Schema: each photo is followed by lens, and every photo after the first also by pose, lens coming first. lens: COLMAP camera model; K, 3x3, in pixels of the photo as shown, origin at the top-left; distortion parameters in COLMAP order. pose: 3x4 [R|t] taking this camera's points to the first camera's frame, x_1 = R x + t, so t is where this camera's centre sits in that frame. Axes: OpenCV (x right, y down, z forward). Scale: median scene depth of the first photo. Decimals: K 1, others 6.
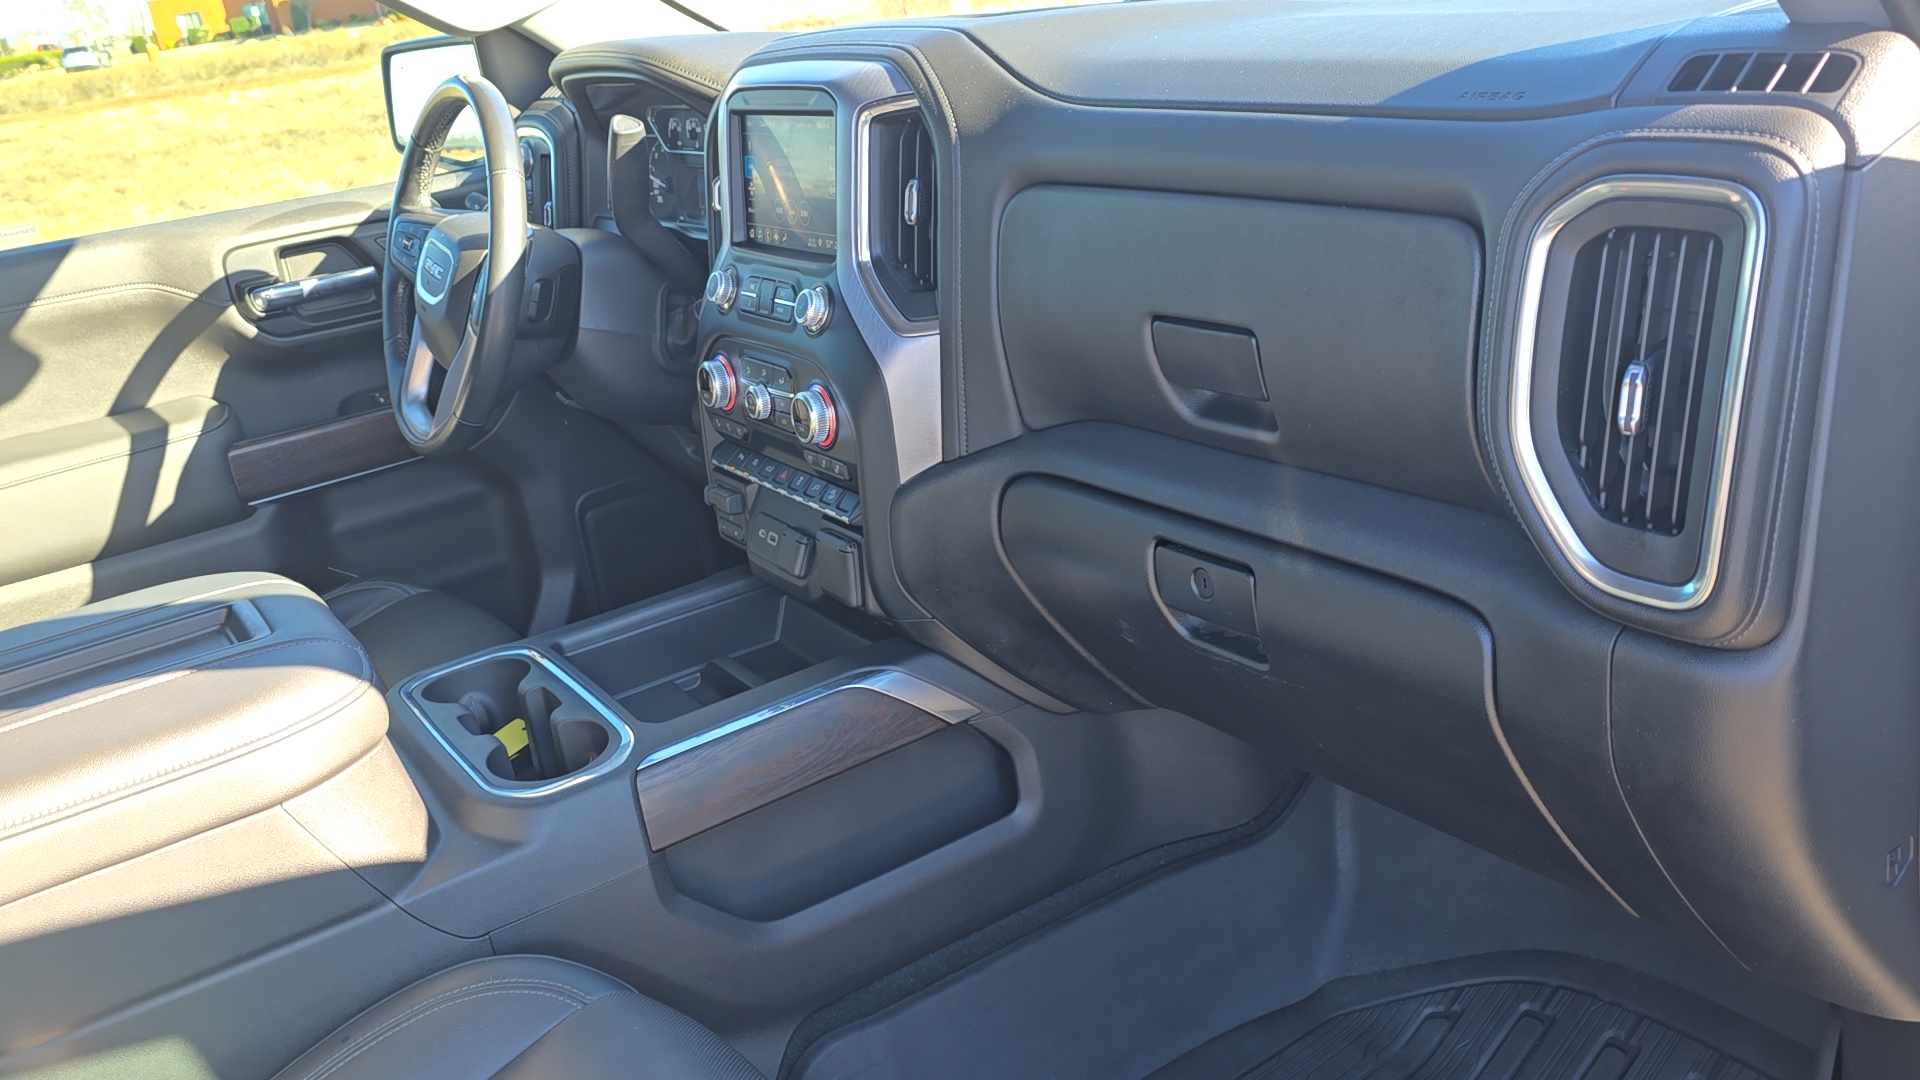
lens RADIAL K [[1594.0, 0, 983.0], [0, 1594.0, 536.1], [0, 0, 1]] dist [-0.010187, 0.003693]
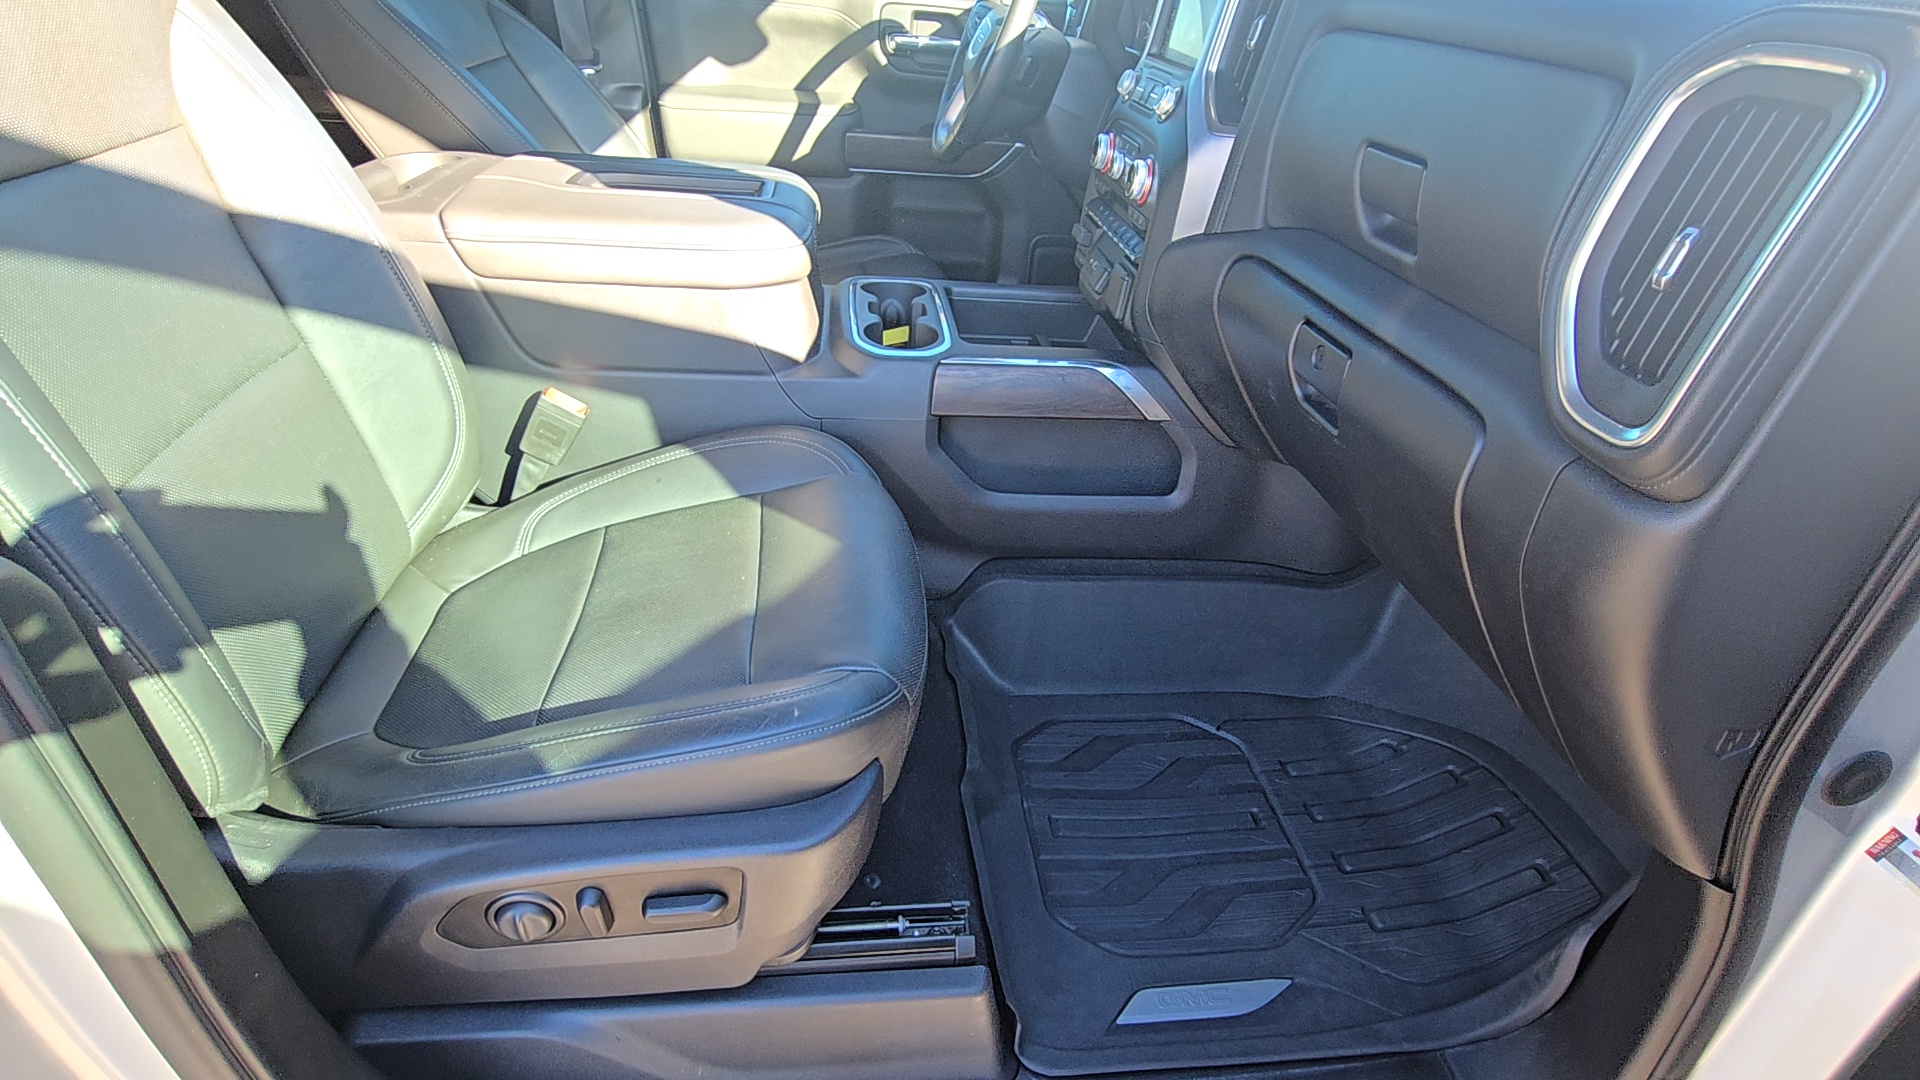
lens RADIAL K [[975.9, 0, 975.7], [0, 975.9, 543.1], [0, 0, 1]] dist [0.003254, 0.000041]
pose [[0.868839, 0.408286, -0.280038, 0.140916], [-0.346016, 0.905305, 0.246366, 0.053691], [0.354108, -0.117155, 0.927837, 0.090008]]
